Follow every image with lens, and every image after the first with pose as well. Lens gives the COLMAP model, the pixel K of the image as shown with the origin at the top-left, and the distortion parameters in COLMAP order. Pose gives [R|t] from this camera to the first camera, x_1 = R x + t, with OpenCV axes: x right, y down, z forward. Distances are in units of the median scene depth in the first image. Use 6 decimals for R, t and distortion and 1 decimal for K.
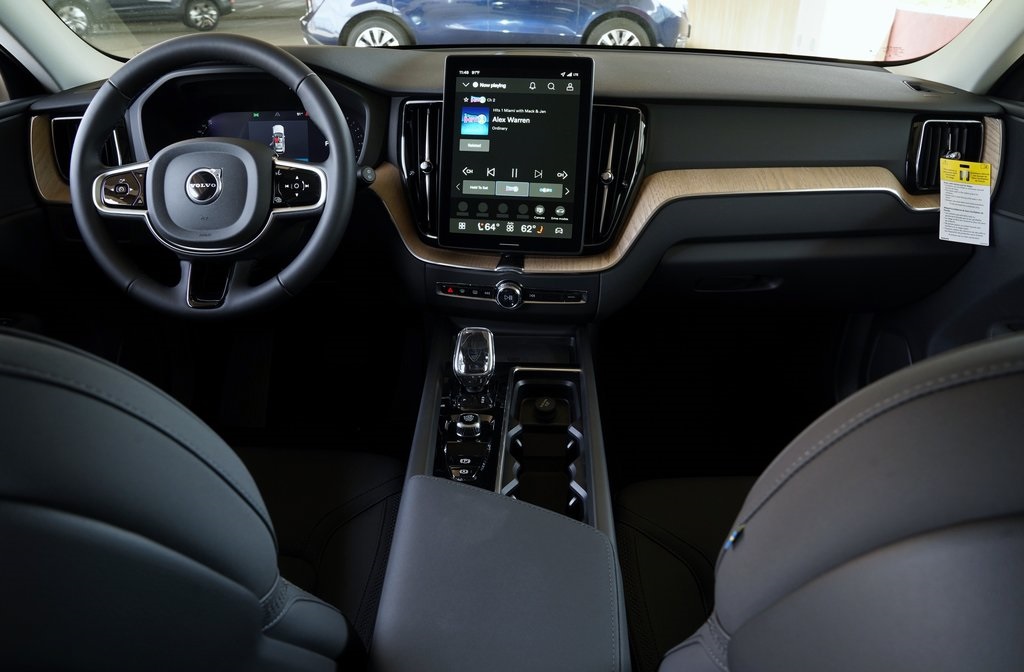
lens RADIAL K [[723.5, 0, 512.0], [0, 723.5, 336.0], [0, 0, 1]] dist [-0.147698, 0.143501]
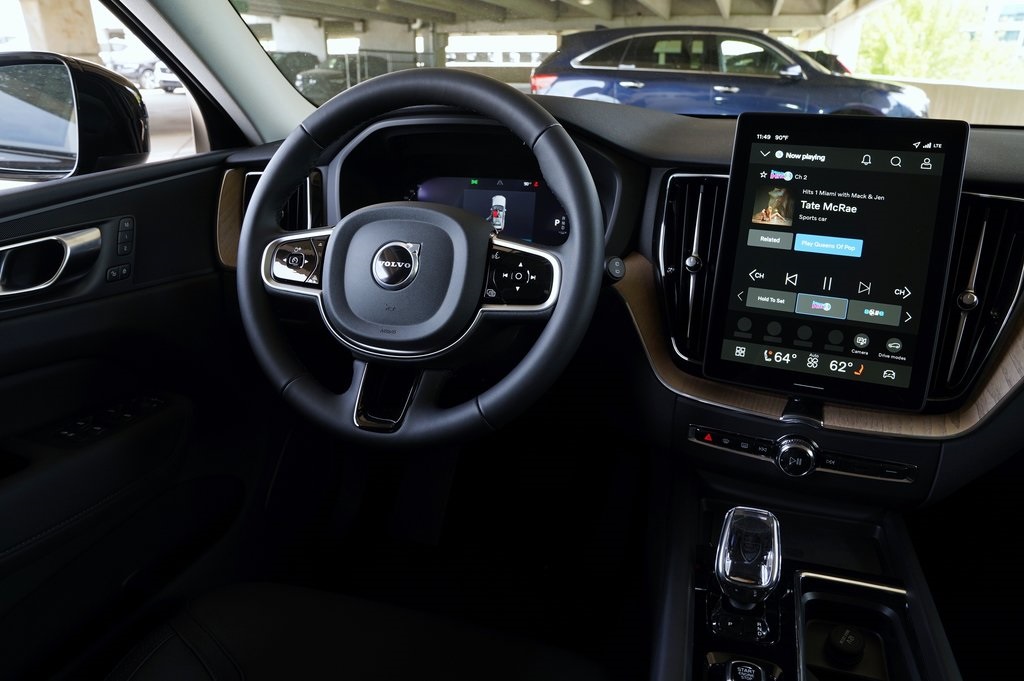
lens RADIAL K [[703.0, 0, 512.0], [0, 703.0, 340.5], [0, 0, 1]] dist [-0.077999, 0.005044]
pose [[0.960567, 0.099497, -0.259637, -0.109193], [-0.127454, 0.987463, -0.093122, -0.073635], [0.247117, 0.122542, 0.961206, 0.298992]]
